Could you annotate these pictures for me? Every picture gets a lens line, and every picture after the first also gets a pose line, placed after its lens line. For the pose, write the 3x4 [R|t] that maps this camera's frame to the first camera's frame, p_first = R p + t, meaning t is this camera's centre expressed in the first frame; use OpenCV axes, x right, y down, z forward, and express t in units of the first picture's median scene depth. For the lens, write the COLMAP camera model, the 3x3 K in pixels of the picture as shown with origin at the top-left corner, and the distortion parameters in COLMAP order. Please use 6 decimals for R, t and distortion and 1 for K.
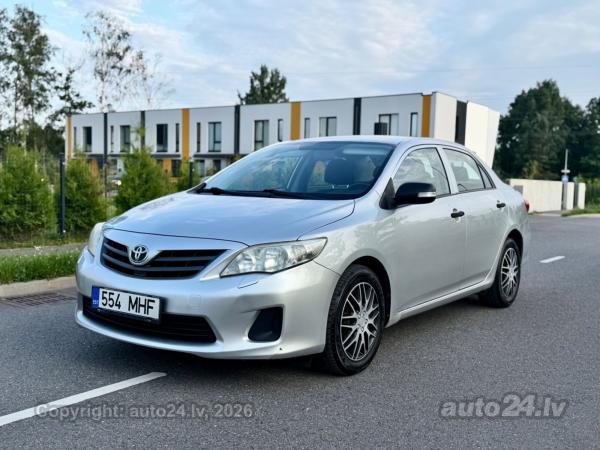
lens RADIAL K [[684.9, 0, 300.9], [0, 684.9, 225.7], [0, 0, 1]] dist [0.054488, 0.000000]
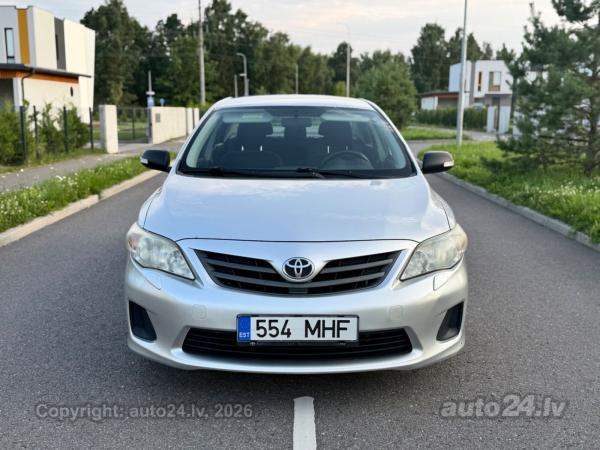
lens RADIAL K [[684.9, 0, 301.1], [0, 684.9, 226.3], [0, 0, 1]] dist [0.054488, 0.000000]
pose [[0.793331, -0.125084, 0.595801, -0.592094], [0.051795, 0.988984, 0.138664, -0.102232], [-0.606583, -0.079147, 0.791071, 0.281162]]
